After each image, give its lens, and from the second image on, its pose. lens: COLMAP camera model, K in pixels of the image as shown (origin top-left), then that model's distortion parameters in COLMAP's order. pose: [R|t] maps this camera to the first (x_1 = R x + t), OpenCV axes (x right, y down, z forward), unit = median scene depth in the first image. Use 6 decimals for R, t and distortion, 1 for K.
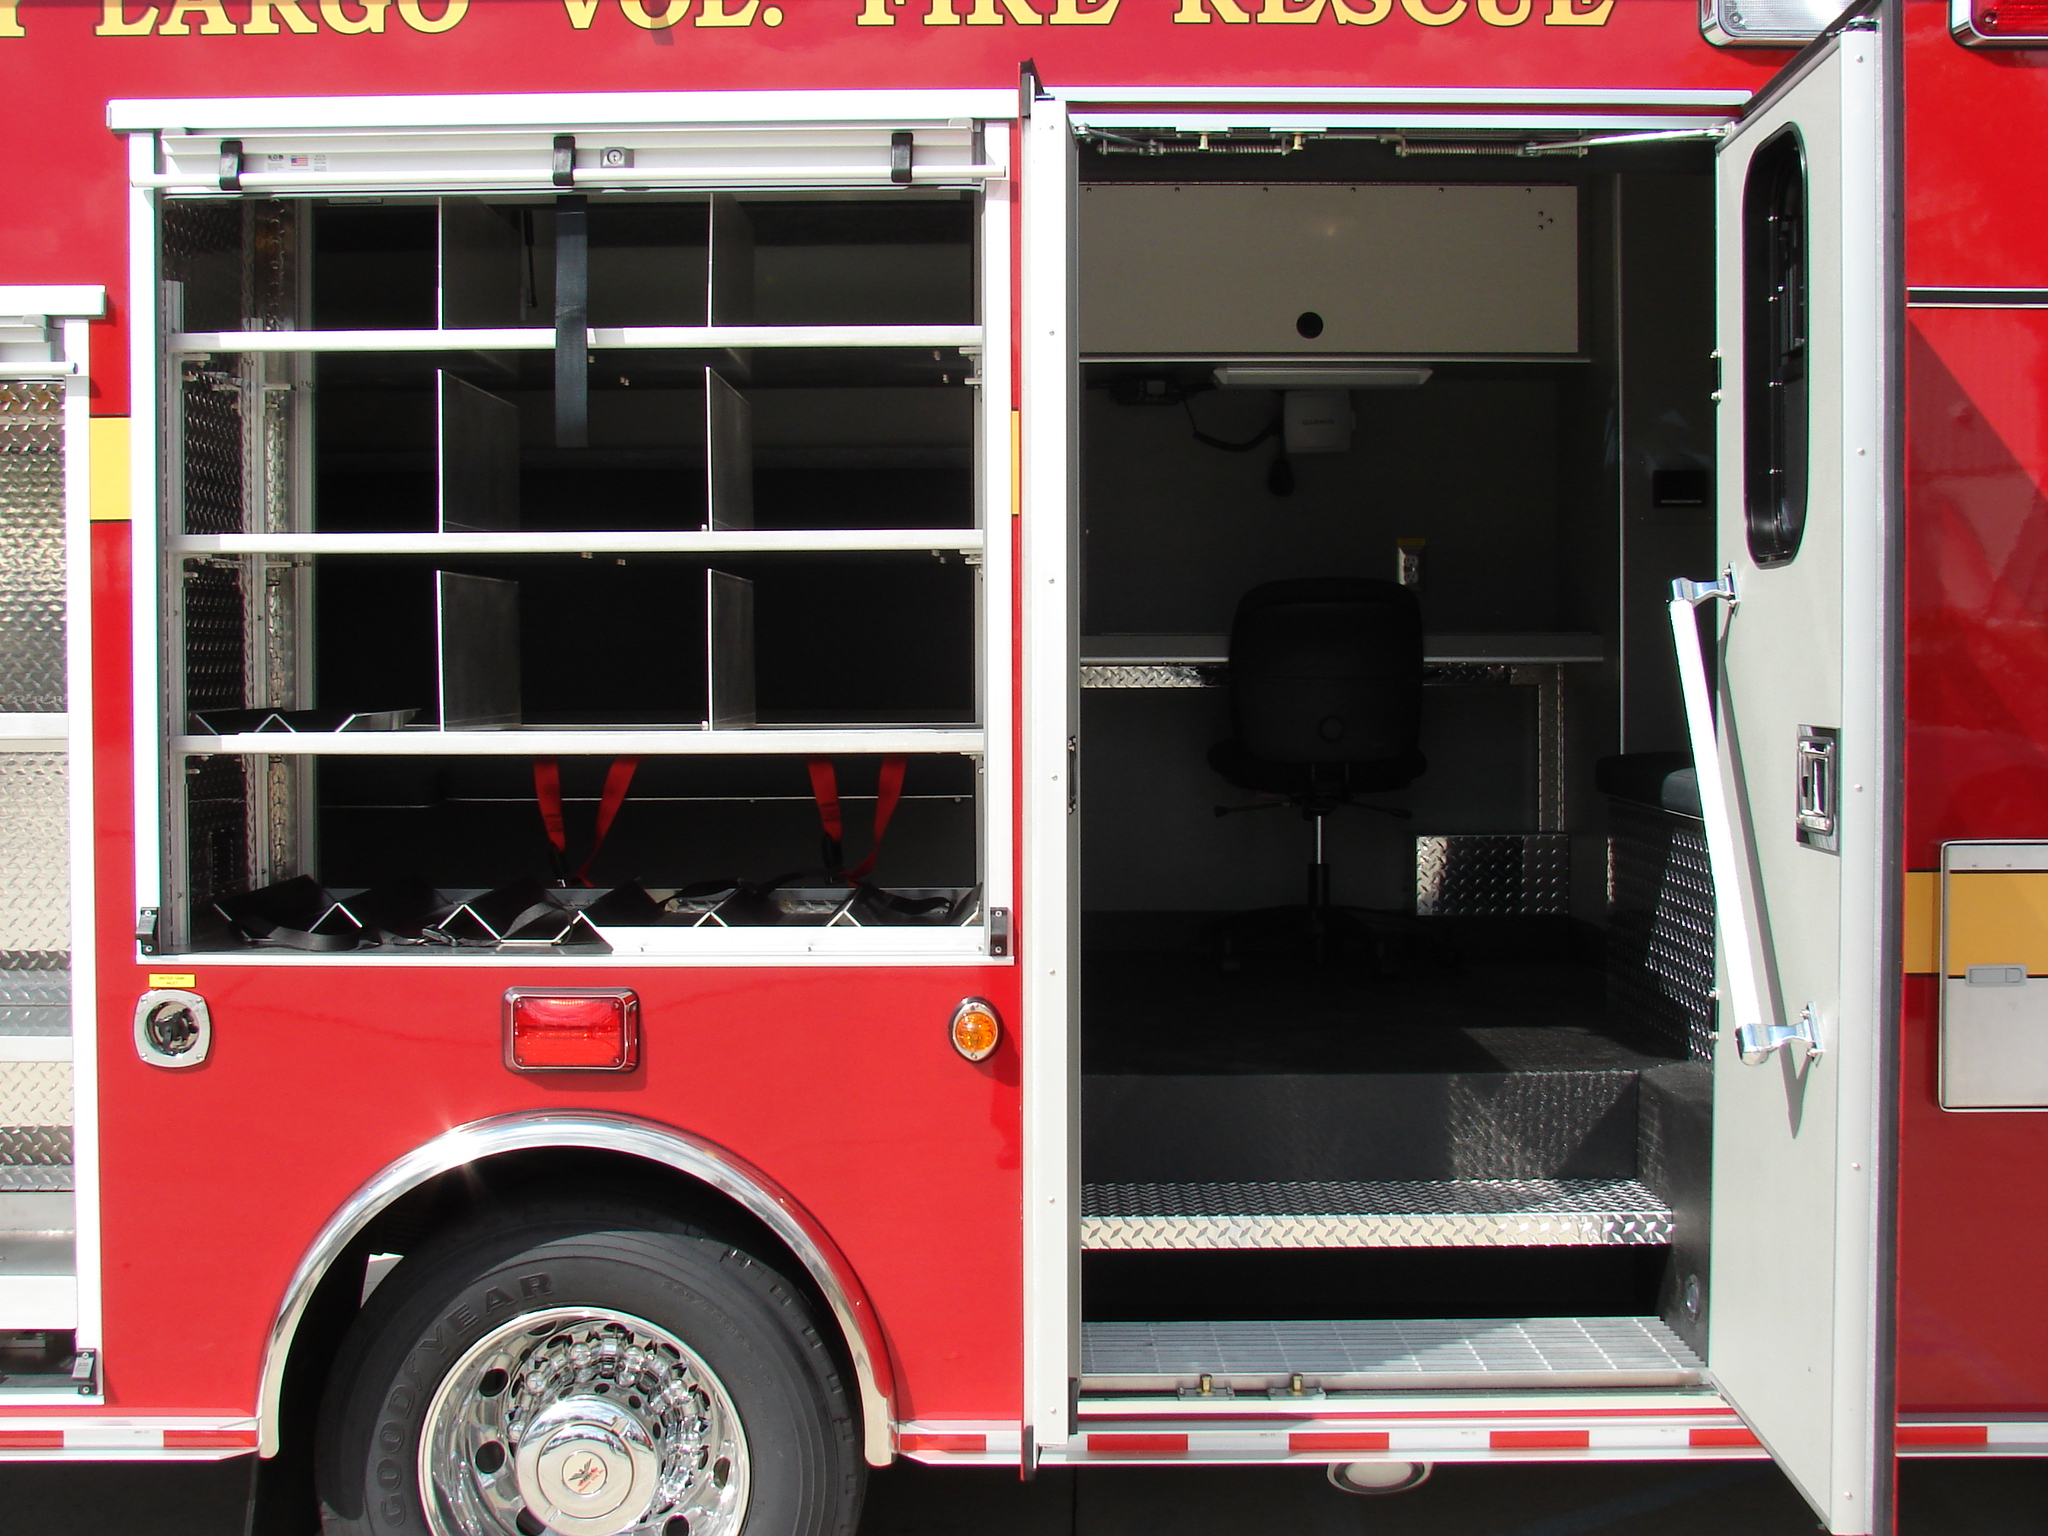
lens RADIAL K [[2555.0, 0, 1024.0], [0, 2555.0, 768.0], [0, 0, 1]] dist [-0.207721, 0.495003]
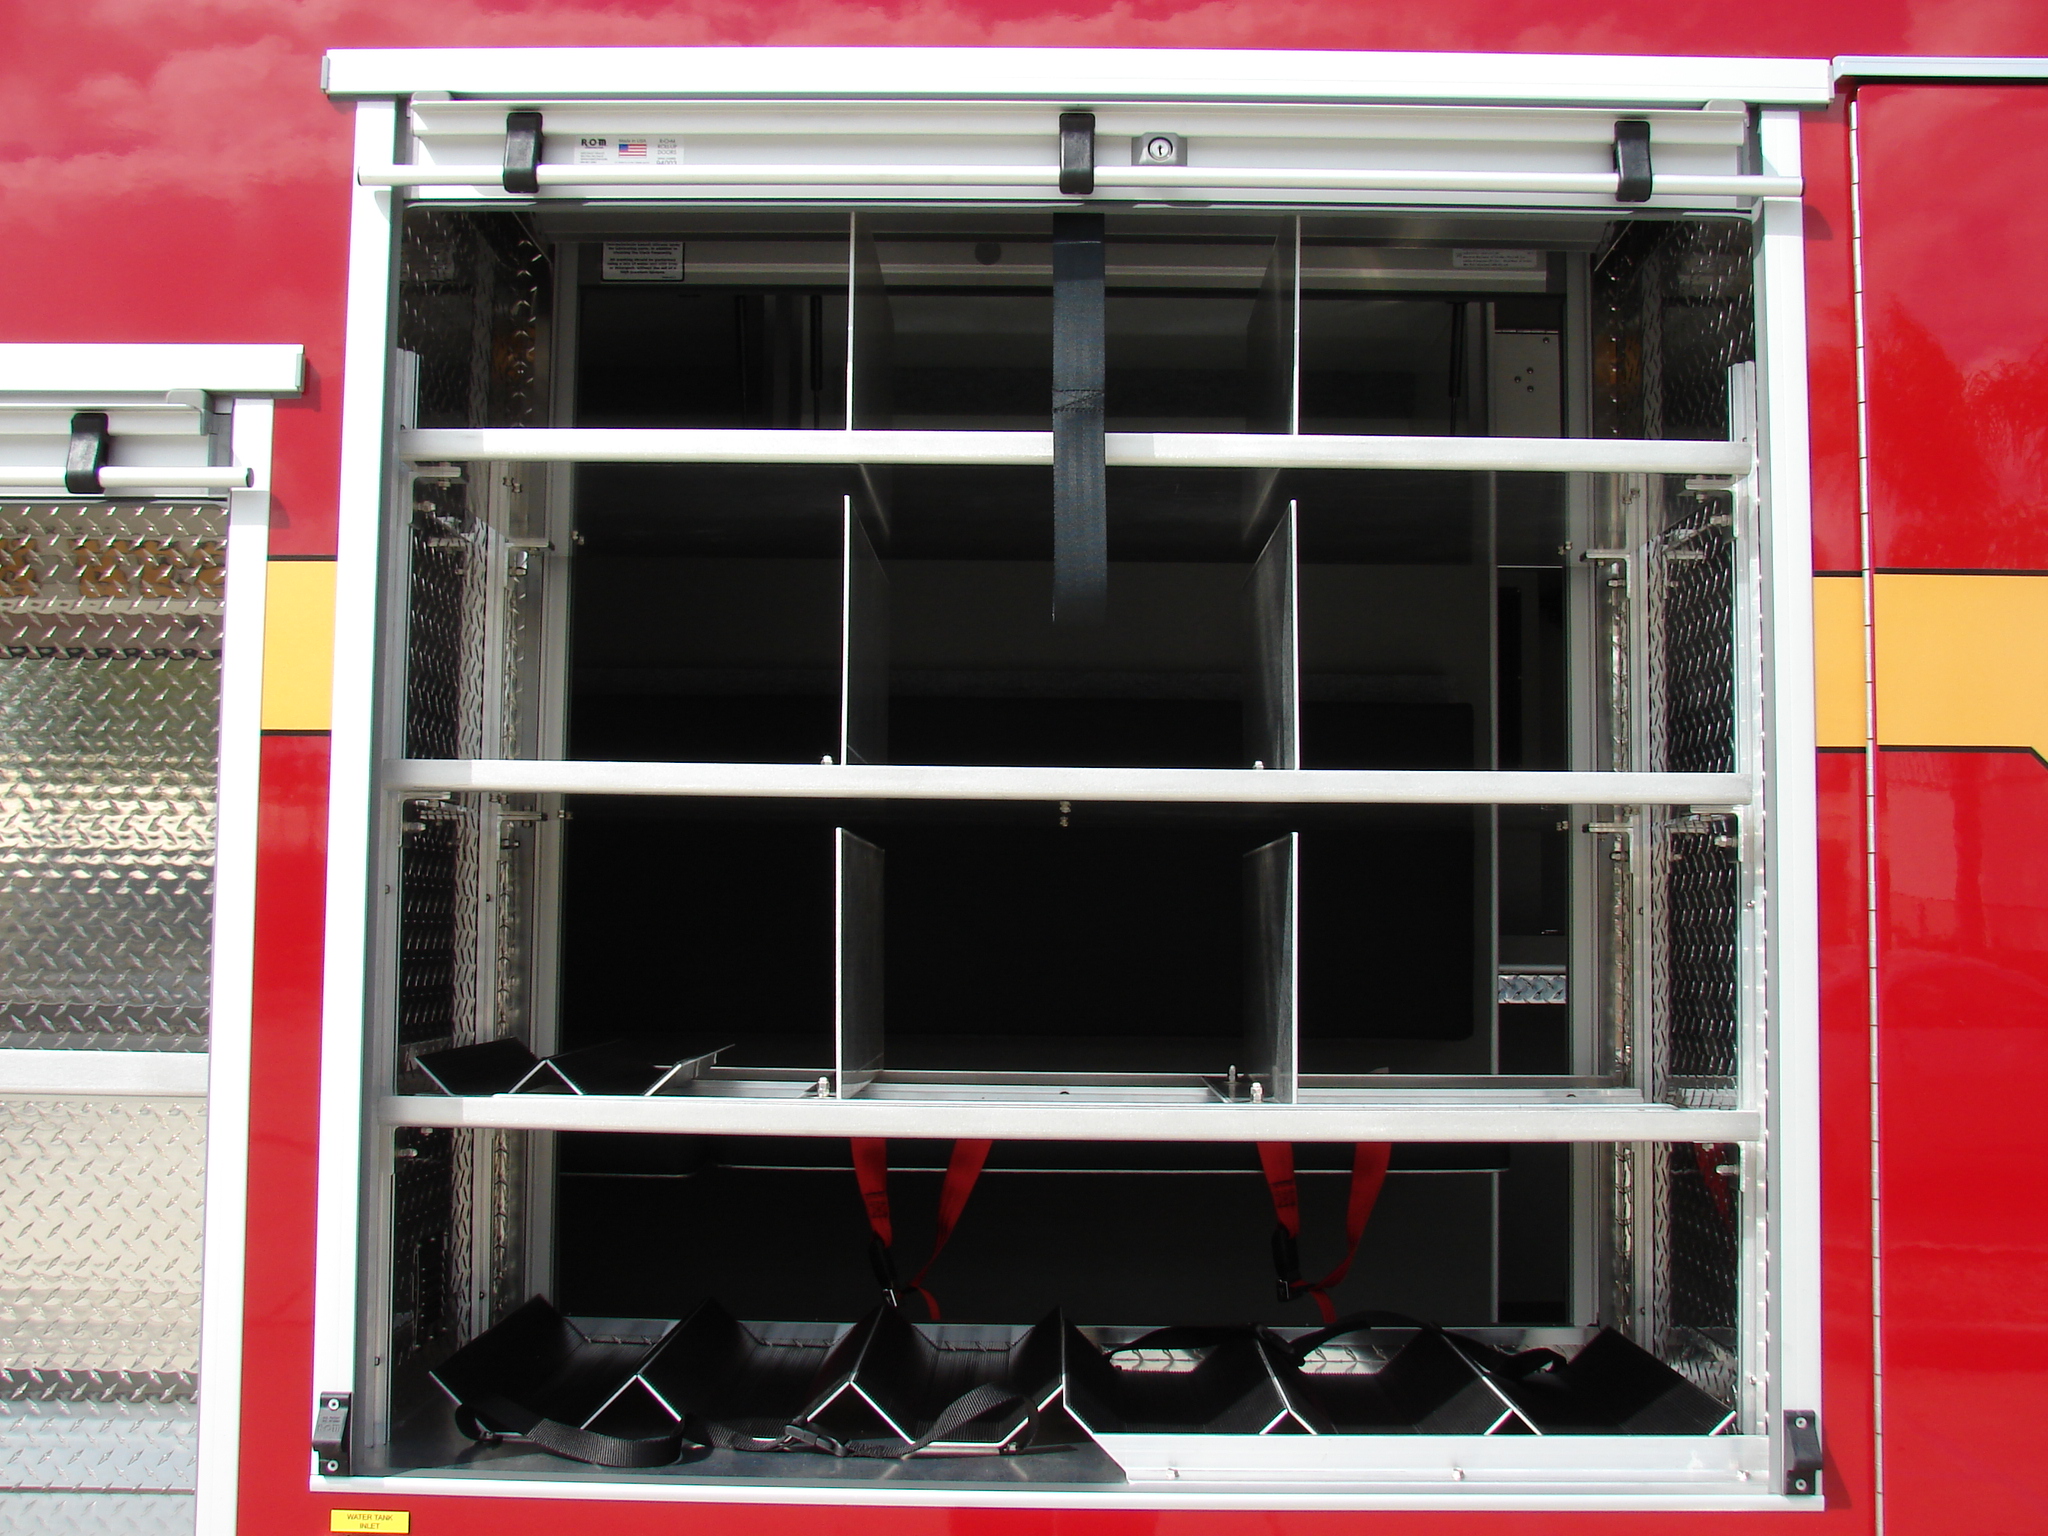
lens RADIAL K [[2555.0, 0, 1024.0], [0, 2555.0, 768.0], [0, 0, 1]] dist [-0.207721, 0.495003]
pose [[0.999873, 0.013362, -0.008728, -0.185604], [-0.014237, 0.993888, -0.109472, -0.027148], [0.007212, 0.109583, 0.993952, 0.406976]]
